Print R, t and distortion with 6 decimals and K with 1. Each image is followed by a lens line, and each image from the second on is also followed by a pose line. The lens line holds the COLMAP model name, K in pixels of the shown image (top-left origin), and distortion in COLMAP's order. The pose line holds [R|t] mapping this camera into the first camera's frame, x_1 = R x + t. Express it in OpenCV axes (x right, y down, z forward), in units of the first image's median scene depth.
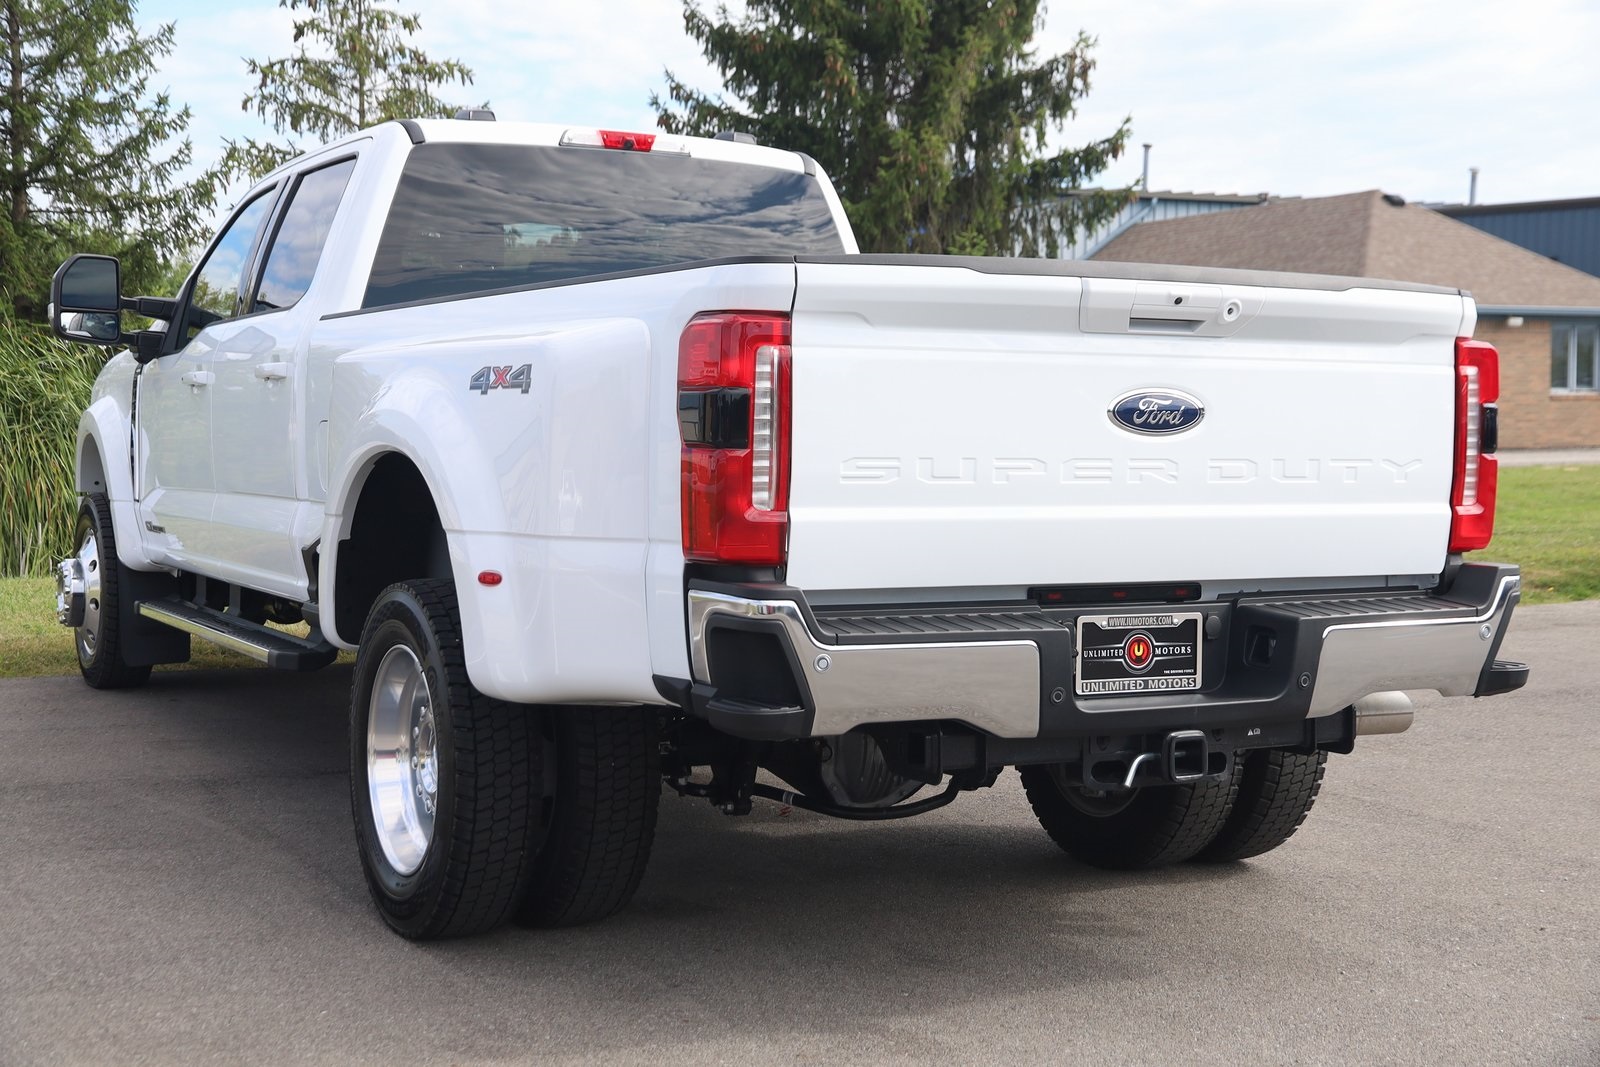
lens RADIAL K [[2160.3, 0, 802.2], [0, 2160.3, 531.5], [0, 0, 1]] dist [0.086316, 0.158480]
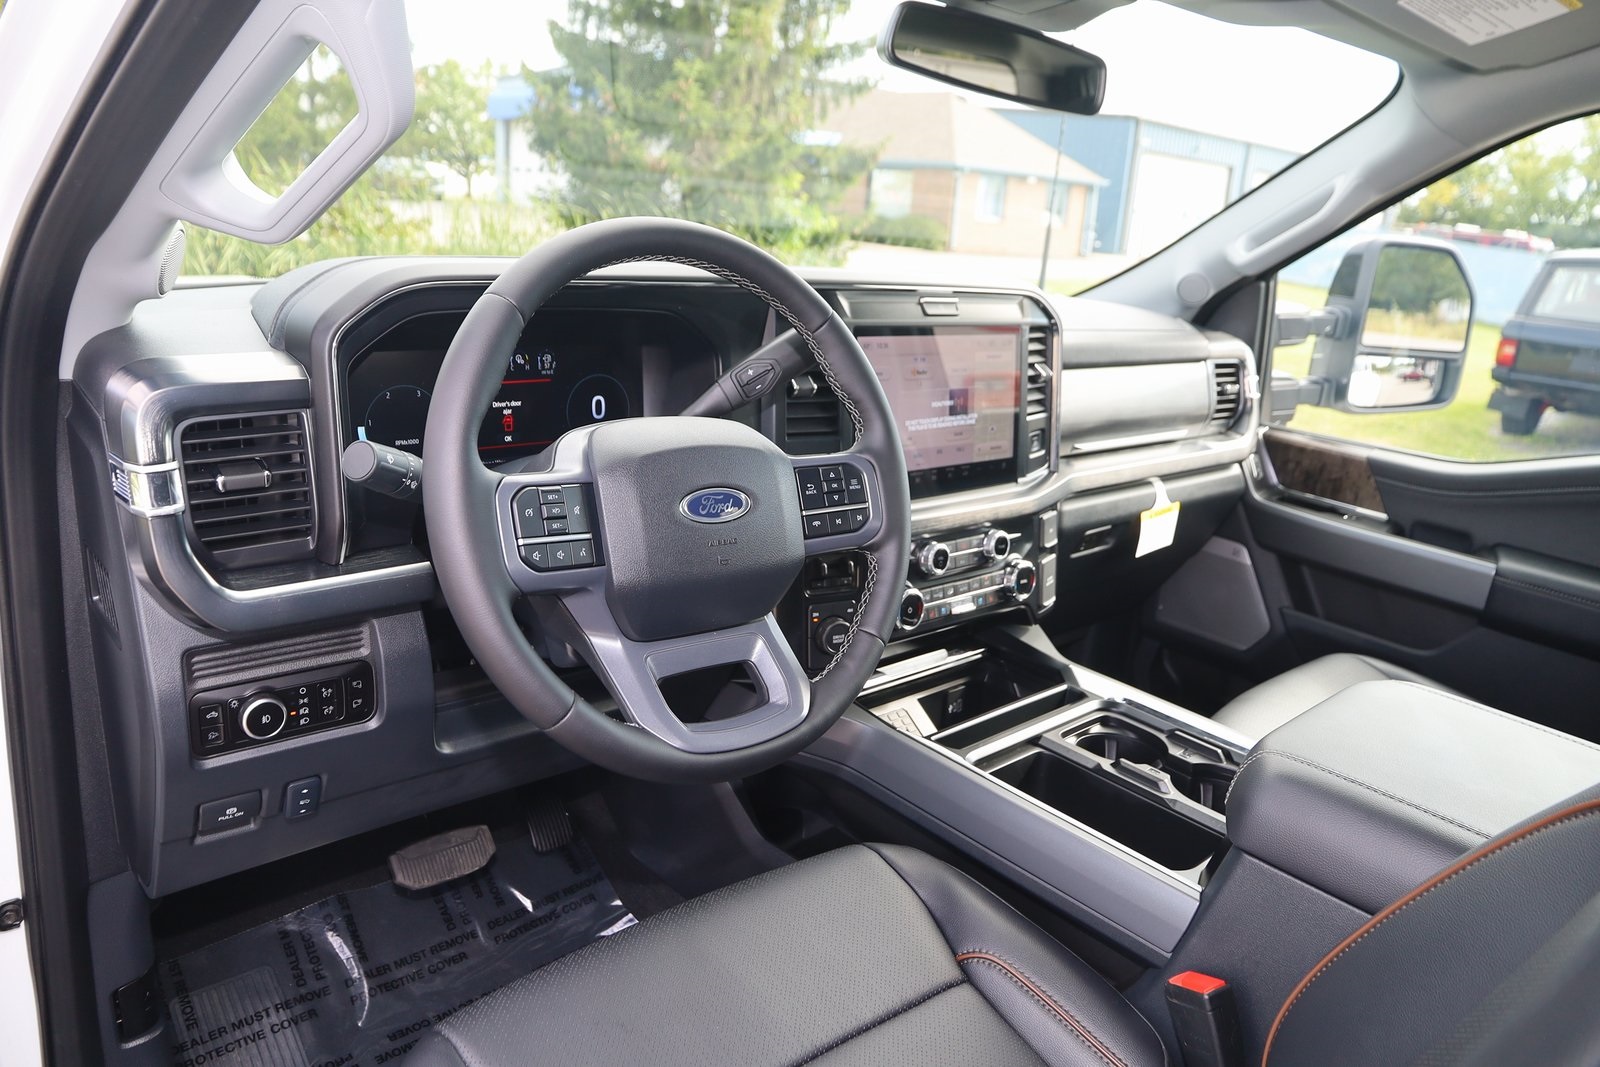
lens RADIAL K [[1082.2, 0, 797.9], [0, 1082.2, 513.1], [0, 0, 1]] dist [-0.108568, 0.060234]
pose [[0.969313, 0.002125, 0.245820, -0.410282], [-0.060476, 0.971293, 0.230072, -0.191184], [-0.238274, -0.237878, 0.941615, 1.592785]]
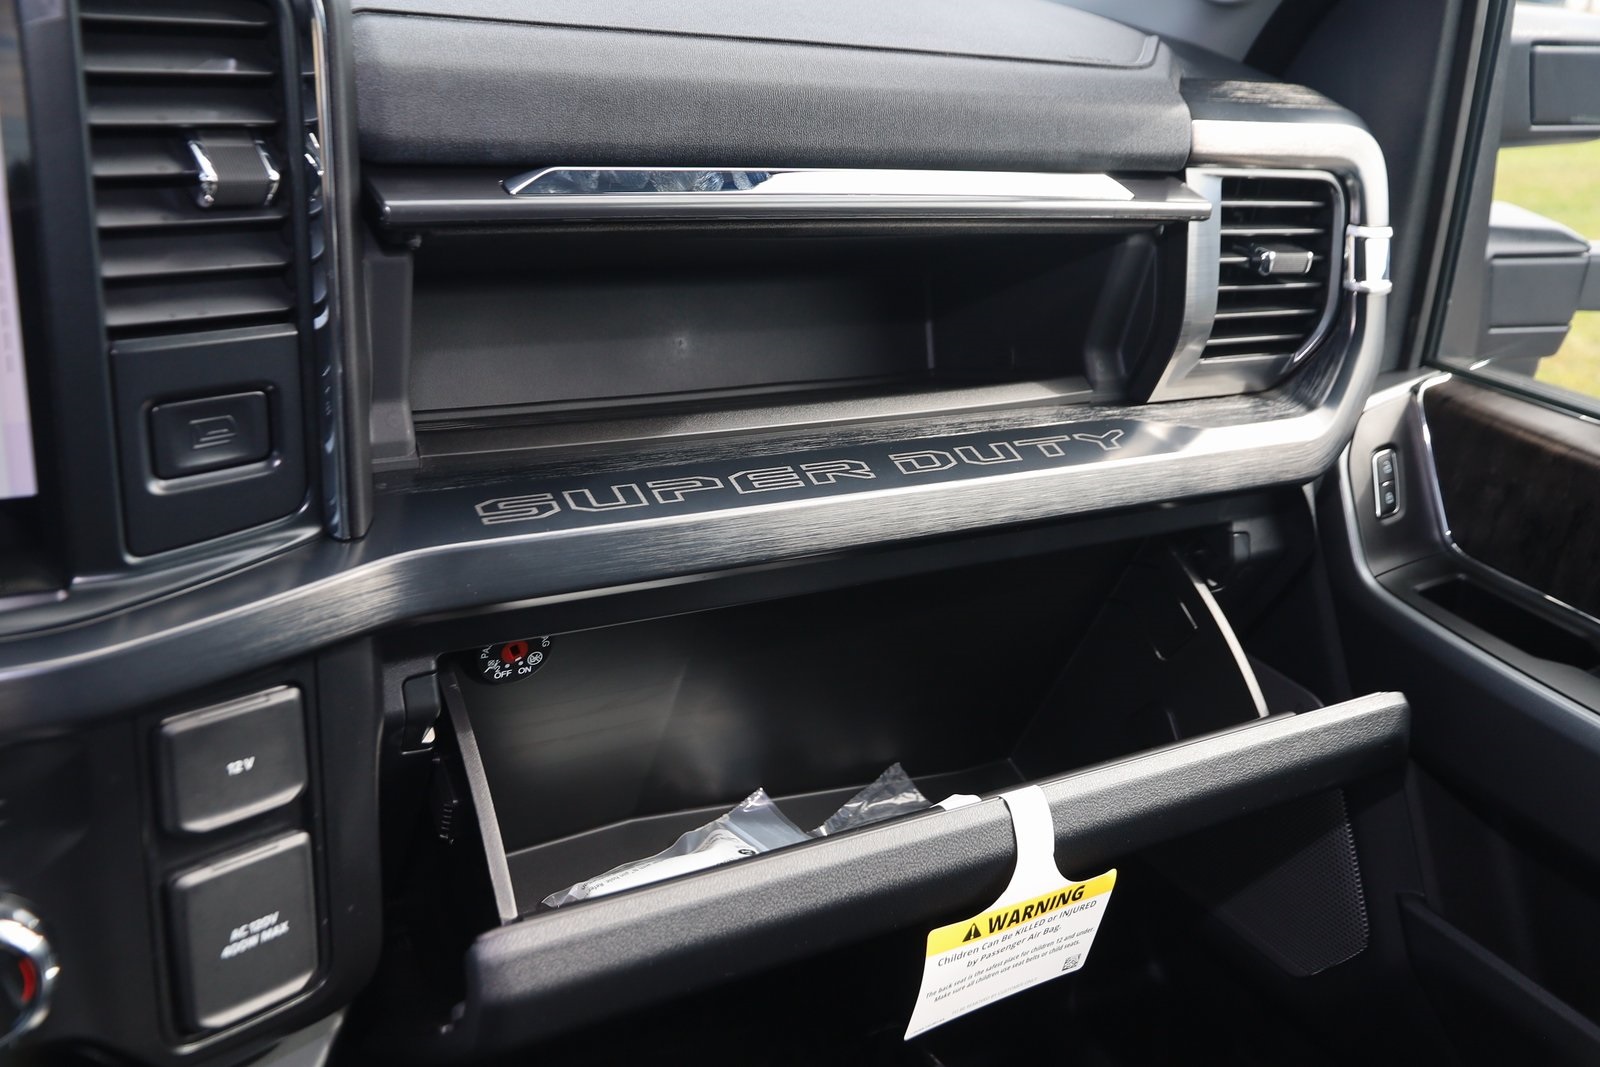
lens RADIAL K [[1458.5, 0, 800.0], [0, 1458.5, 533.5], [0, 0, 1]] dist [0.012941, 0.010455]
pose [[0.992723, 0.065485, 0.101056, -0.253528], [-0.097059, 0.931853, 0.349613, -0.181936], [-0.071275, -0.356878, 0.931428, 1.742723]]
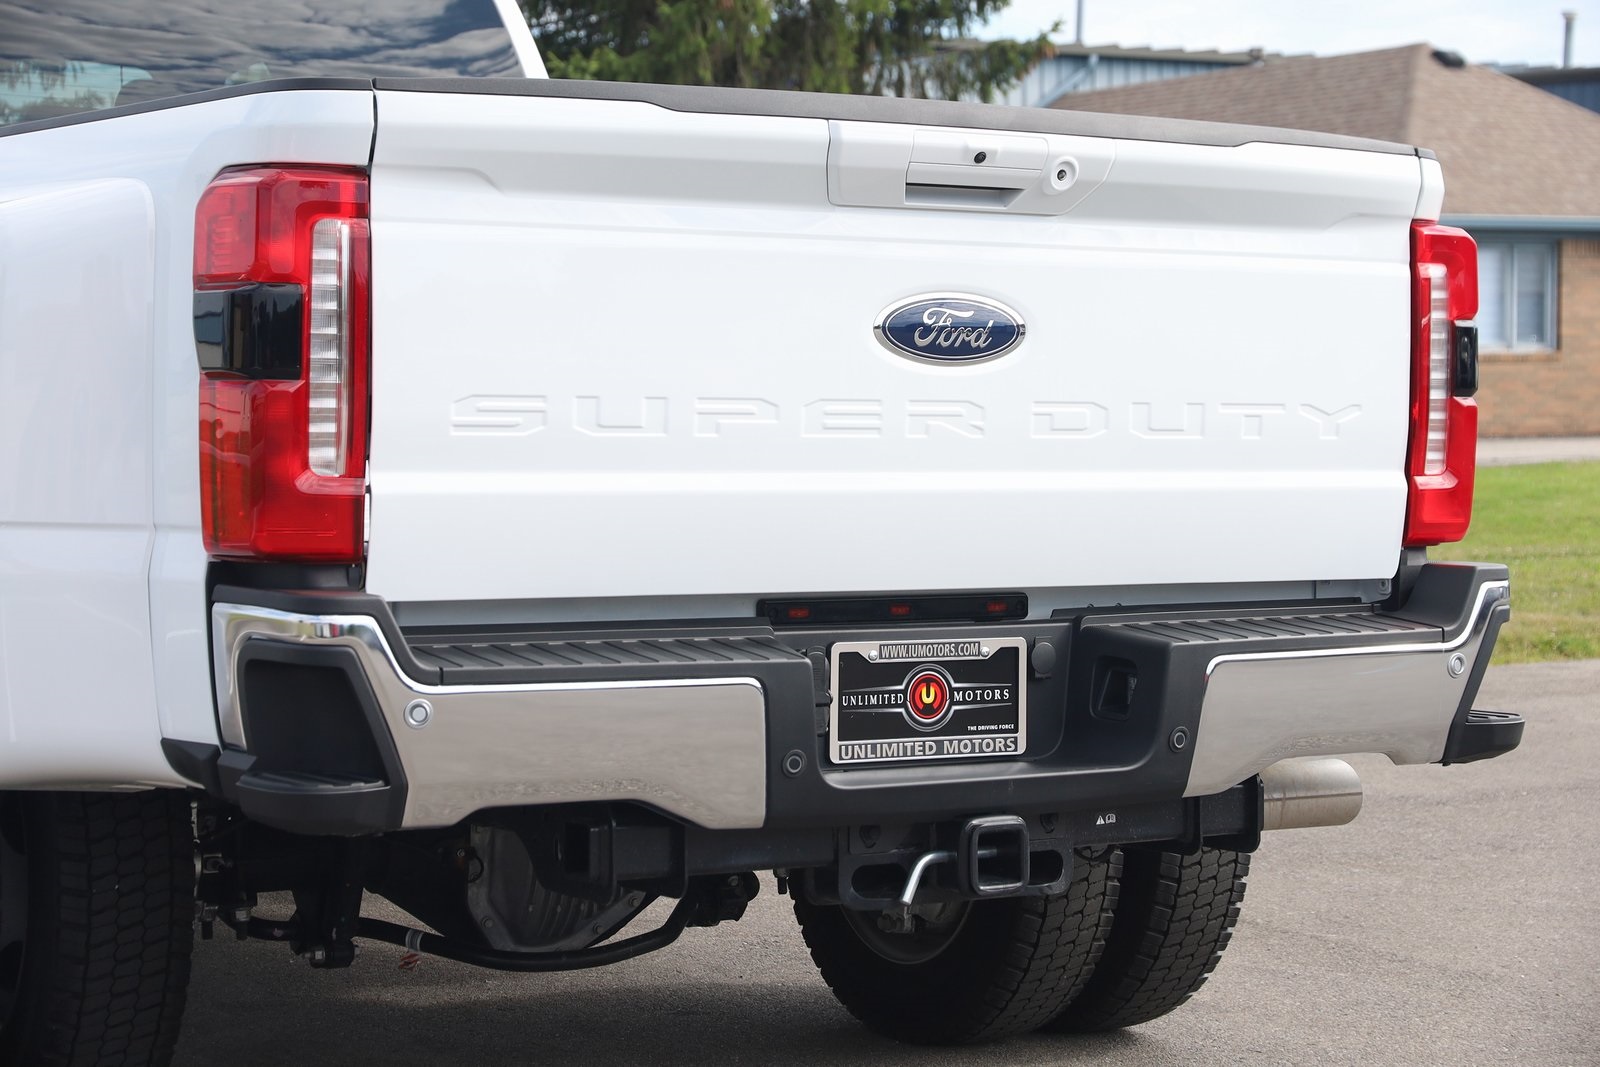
lens RADIAL K [[3312.1, 0, 800.0], [0, 3312.1, 533.5], [0, 0, 1]] dist [0.183637, 0.132341]
pose [[0.997705, -0.005070, 0.067514, 0.046129], [0.005802, 0.999927, -0.010645, 0.015404], [-0.067455, 0.011012, 0.997662, 0.006387]]
